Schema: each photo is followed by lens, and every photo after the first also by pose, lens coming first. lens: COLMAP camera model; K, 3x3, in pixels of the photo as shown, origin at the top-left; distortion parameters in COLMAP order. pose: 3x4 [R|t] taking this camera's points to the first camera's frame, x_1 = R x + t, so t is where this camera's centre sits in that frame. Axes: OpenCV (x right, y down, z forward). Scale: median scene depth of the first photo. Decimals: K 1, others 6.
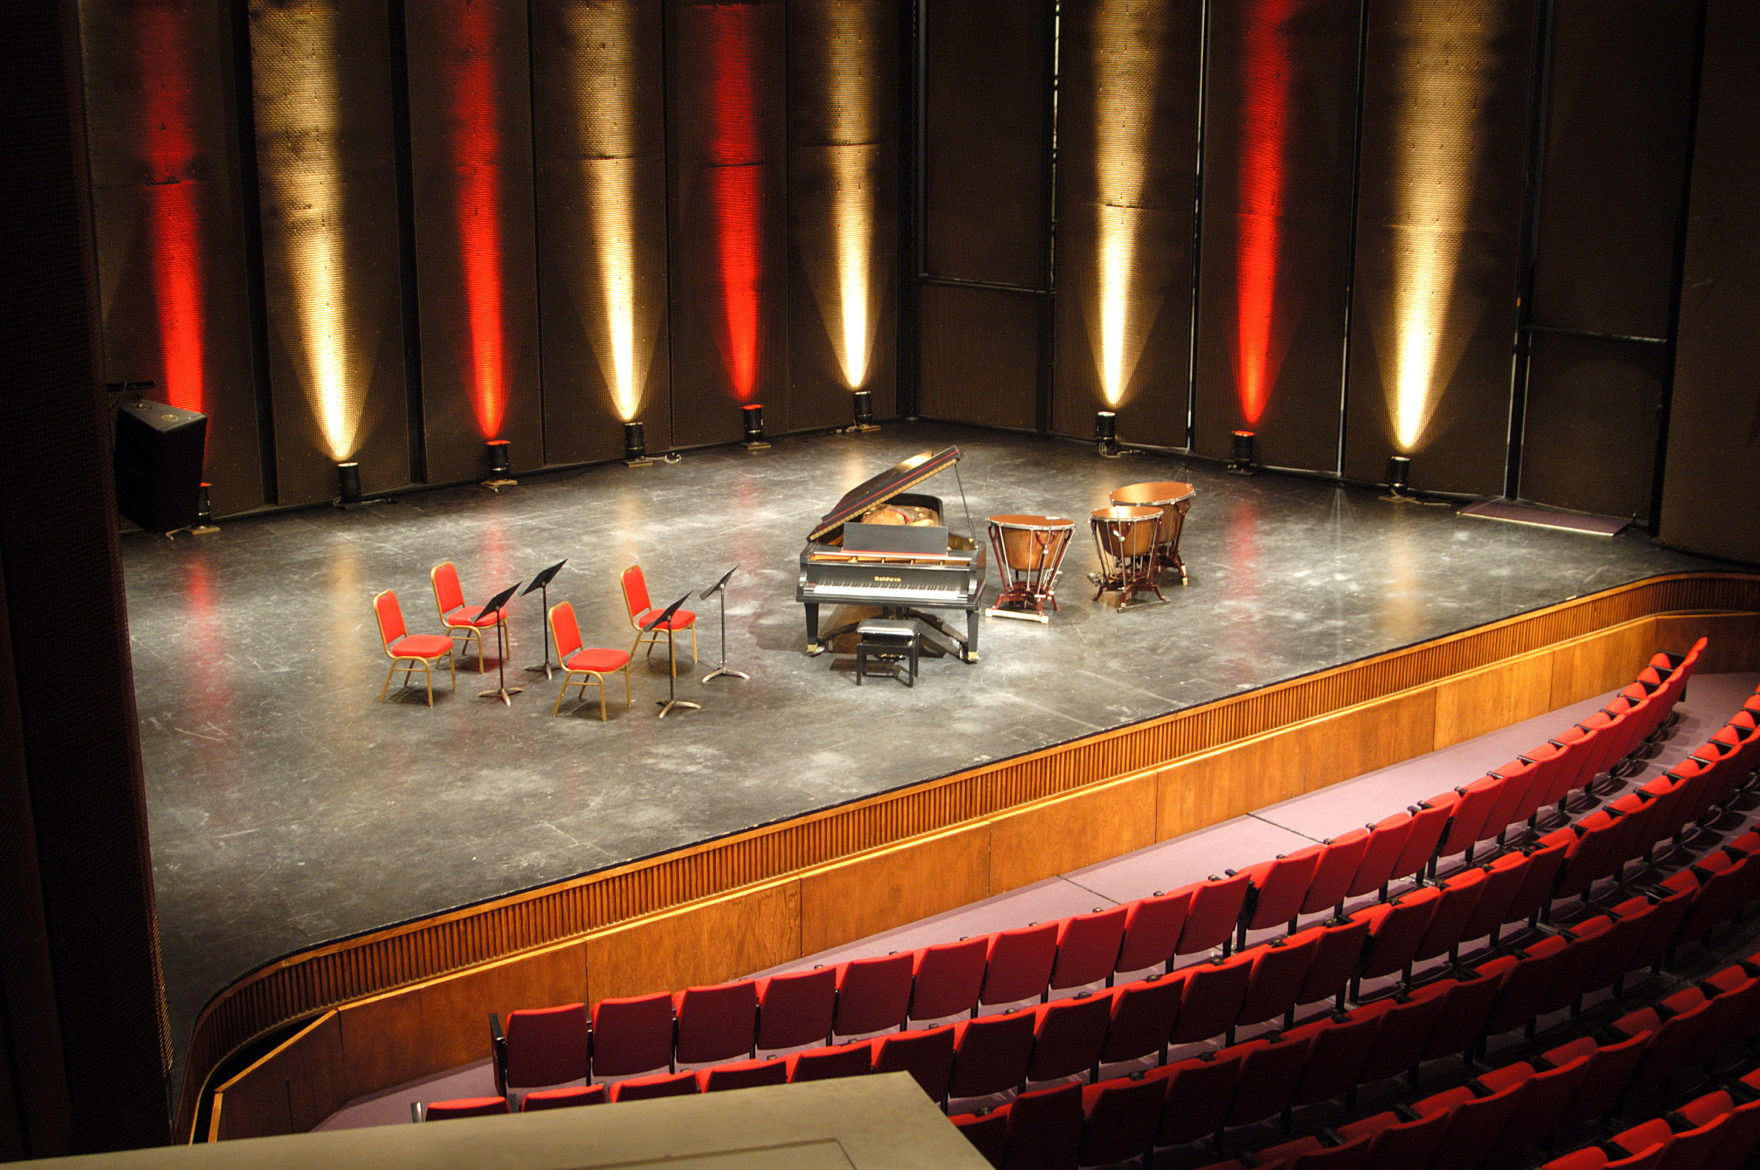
lens RADIAL K [[2233.0, 0, 894.1], [0, 2233.0, 596.2], [0, 0, 1]] dist [-0.122279, 0.105774]
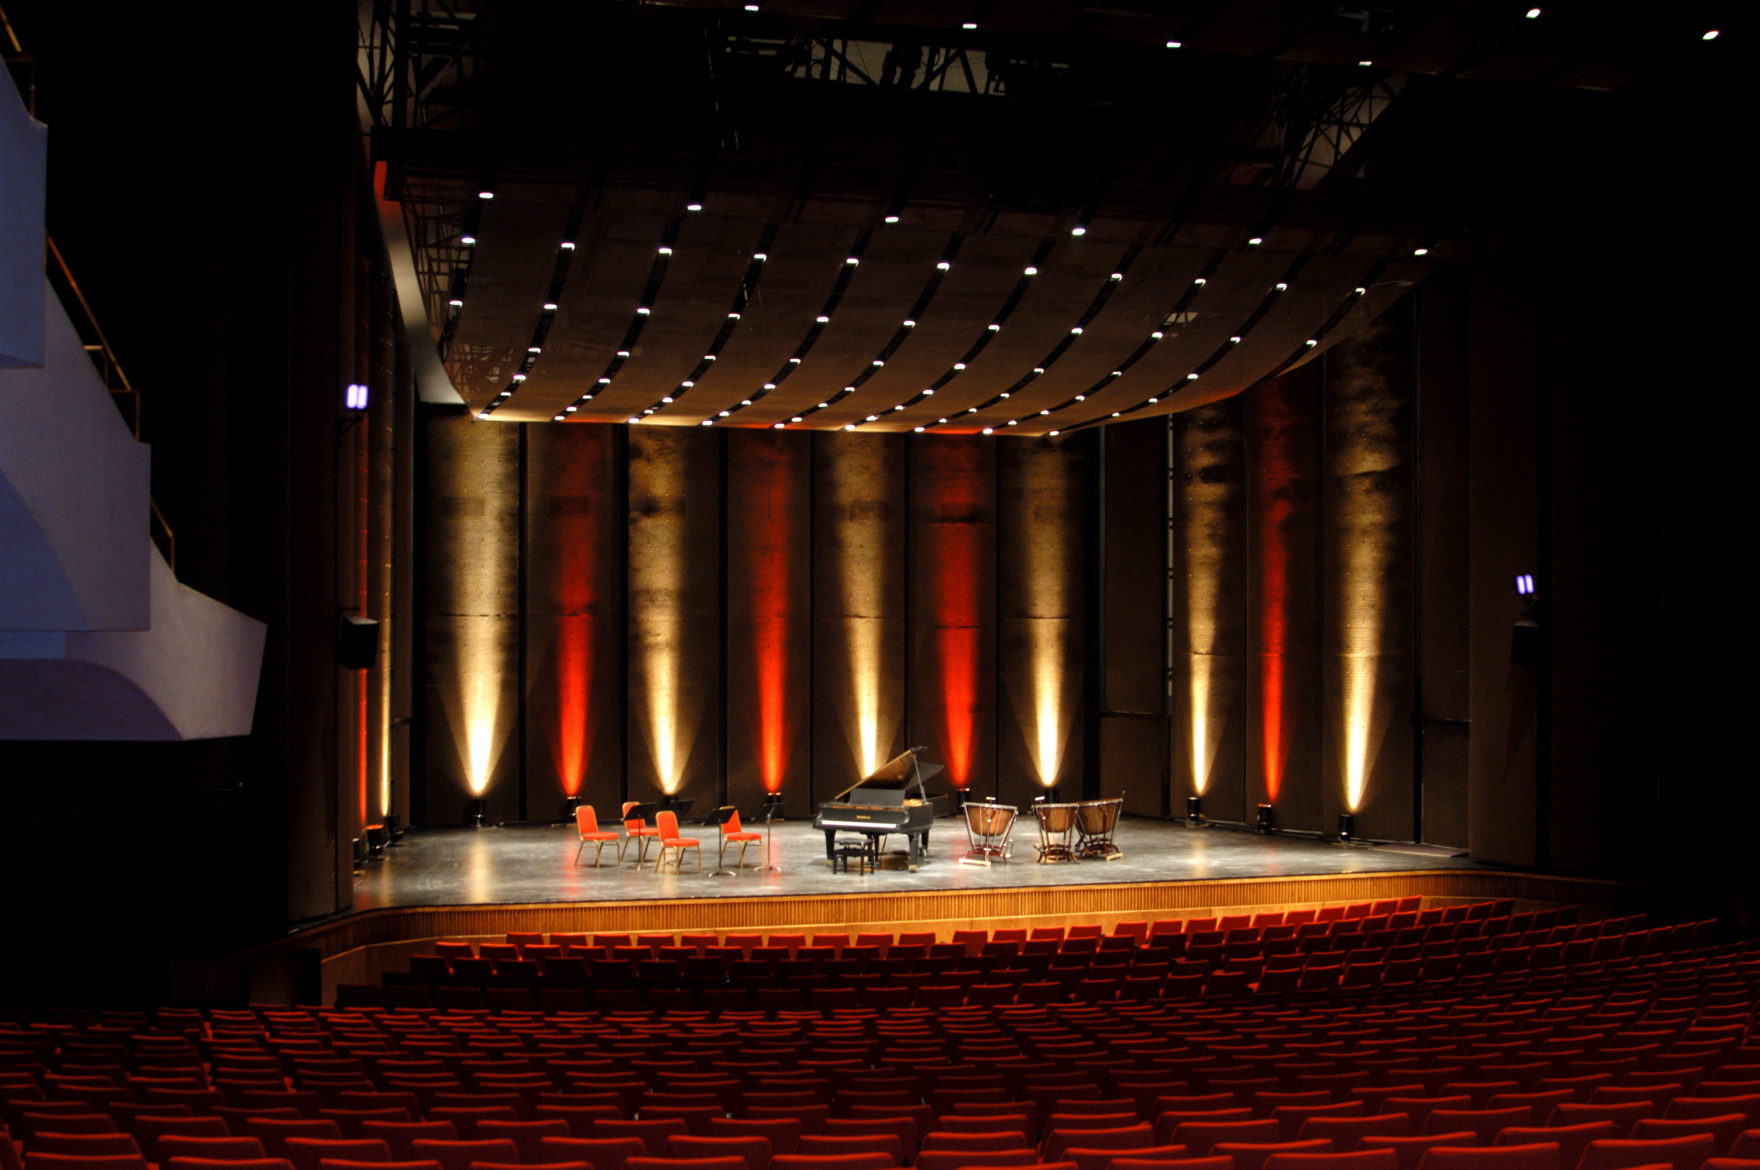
lens RADIAL K [[2258.6, 0, 892.4], [0, 2258.6, 592.1], [0, 0, 1]] dist [-0.111094, 0.021673]
pose [[0.934034, -0.005769, -0.357138, 0.507554], [-0.095493, 0.959441, -0.265243, 0.226107], [0.344183, 0.281850, 0.895600, -0.462256]]
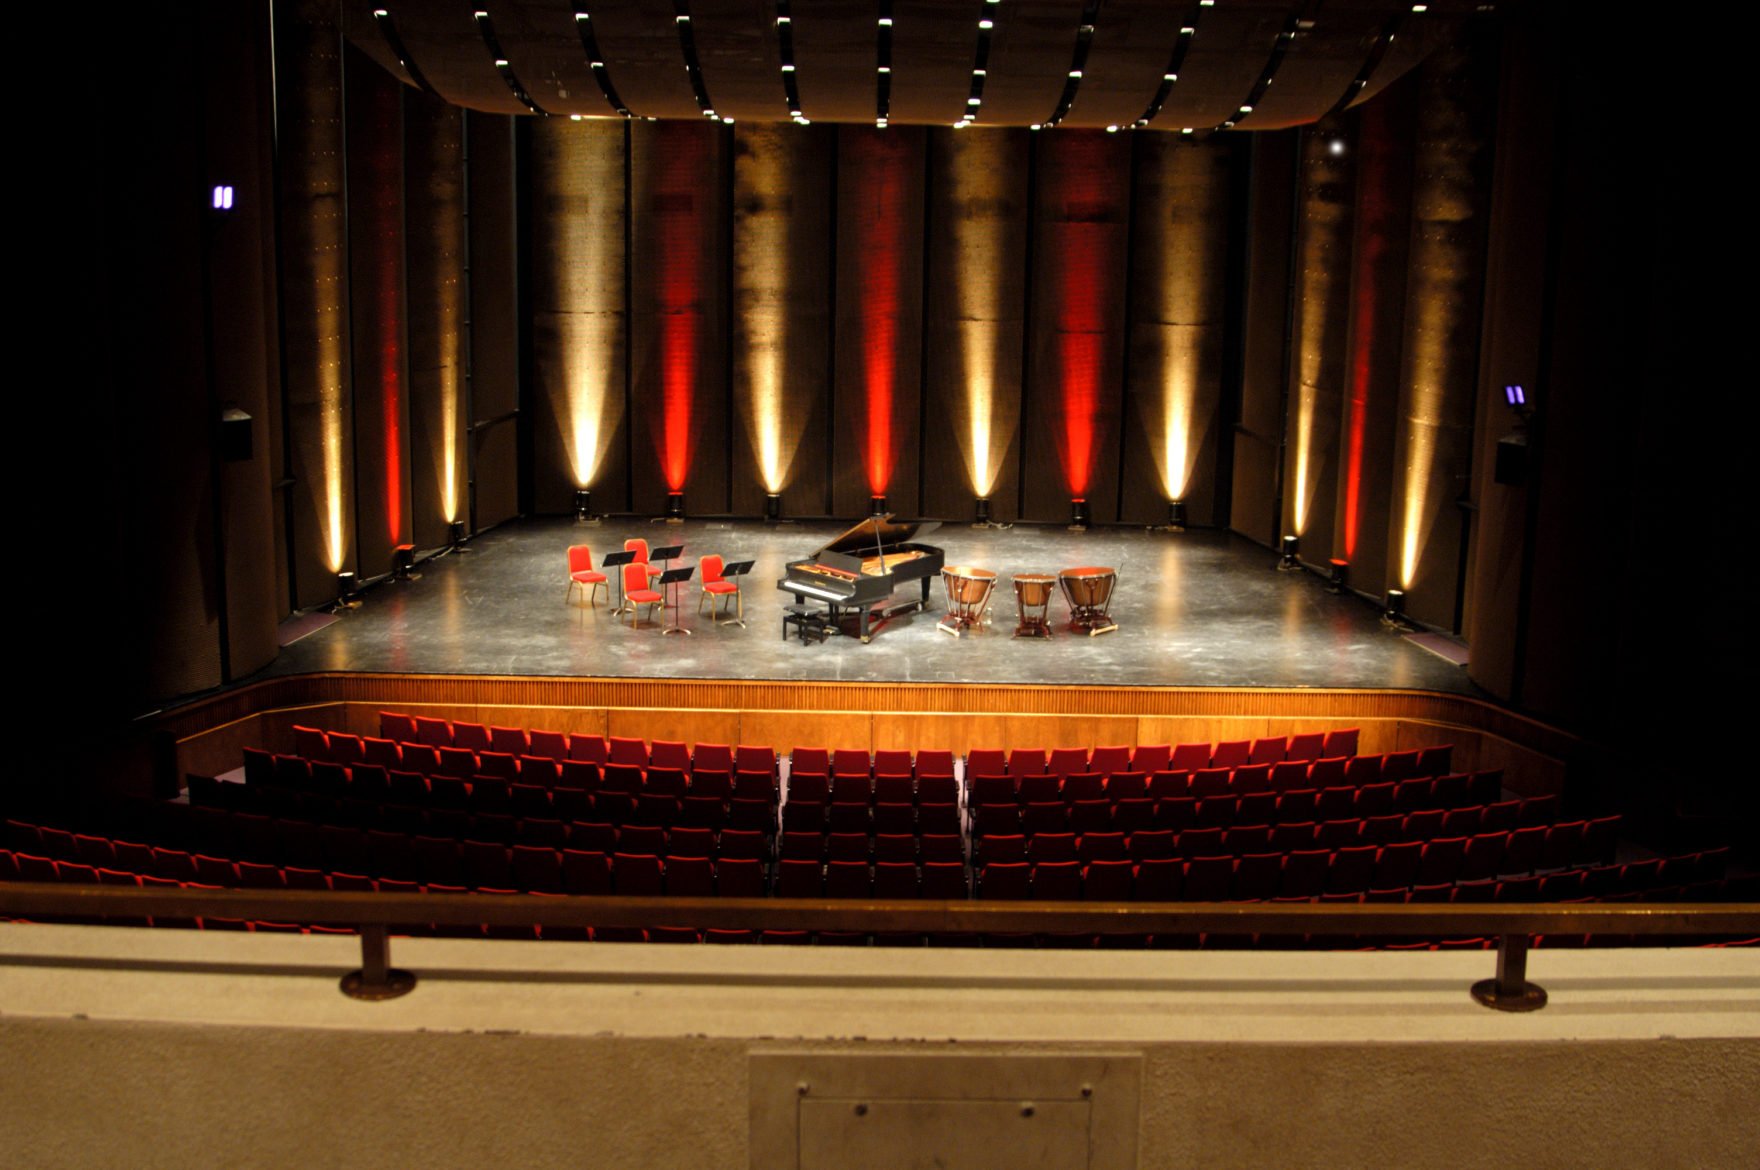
lens RADIAL K [[2236.9, 0, 880.8], [0, 2236.9, 587.6], [0, 0, 1]] dist [-0.115797, 0.063606]
pose [[0.785854, 0.148735, -0.600259, 0.840308], [-0.181649, 0.983346, 0.005845, -0.018250], [0.591132, 0.104443, 0.799784, -0.256129]]
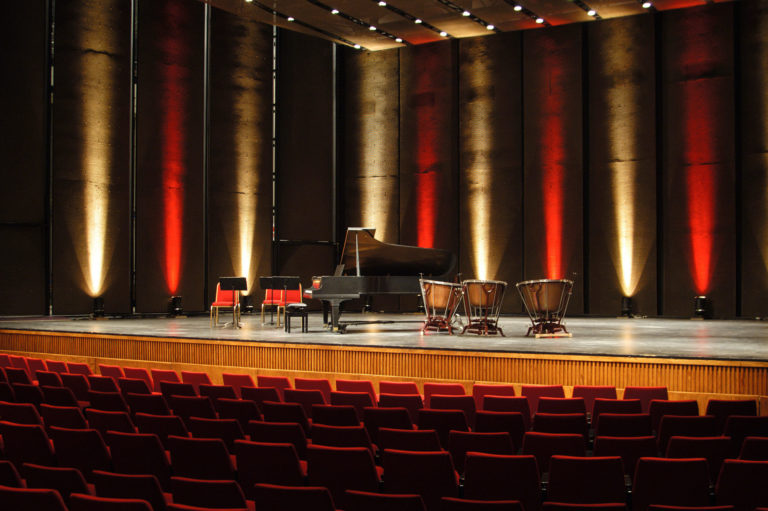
lens RADIAL K [[980.4, 0, 391.4], [0, 980.4, 260.8], [0, 0, 1]] dist [-0.114106, 0.093315]
pose [[0.340879, -0.019781, -0.939899, 0.690802], [-0.251749, 0.961344, -0.111535, 0.042081], [0.905773, 0.274639, 0.322722, 0.618131]]
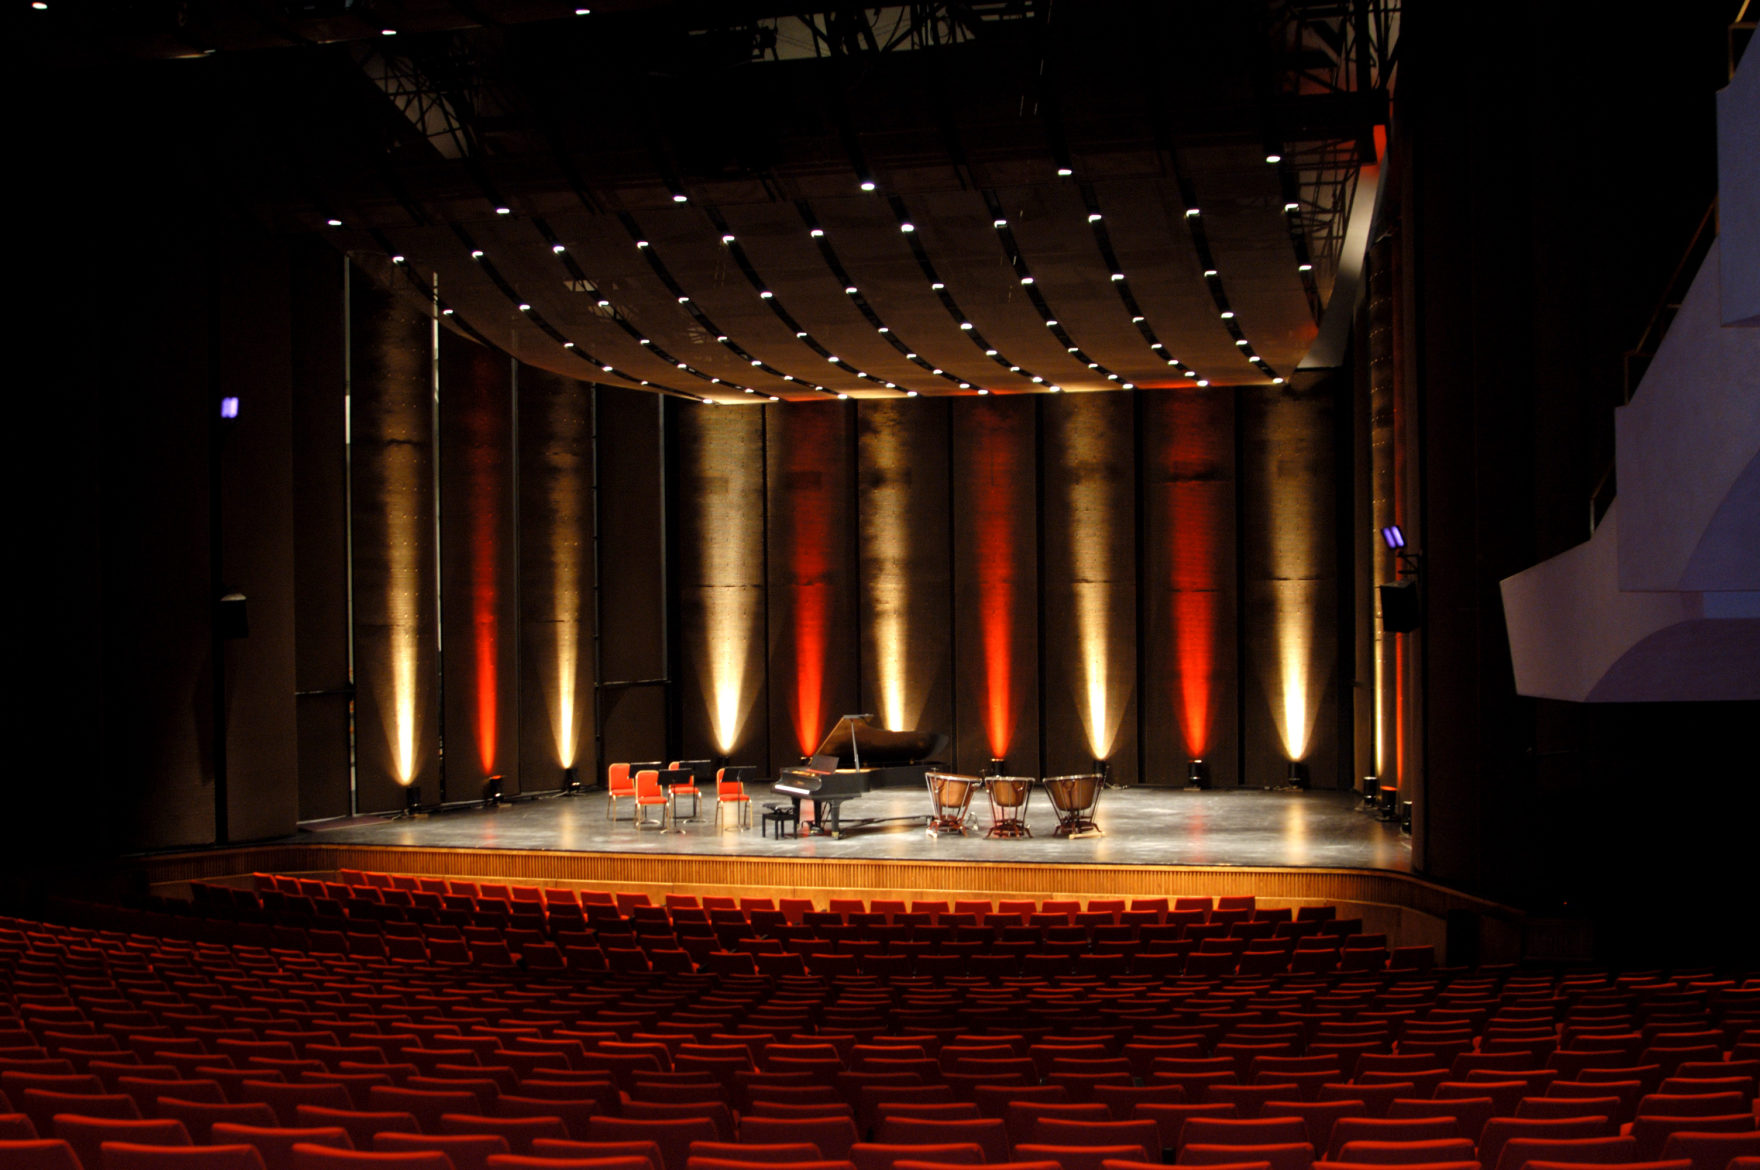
lens RADIAL K [[2248.1, 0, 882.2], [0, 2248.1, 588.0], [0, 0, 1]] dist [-0.120635, 0.112782]
pose [[0.569090, -0.010943, -0.822202, 1.172102], [-0.207367, 0.965683, -0.156382, 0.084440], [0.795698, 0.259493, 0.547291, 0.052916]]
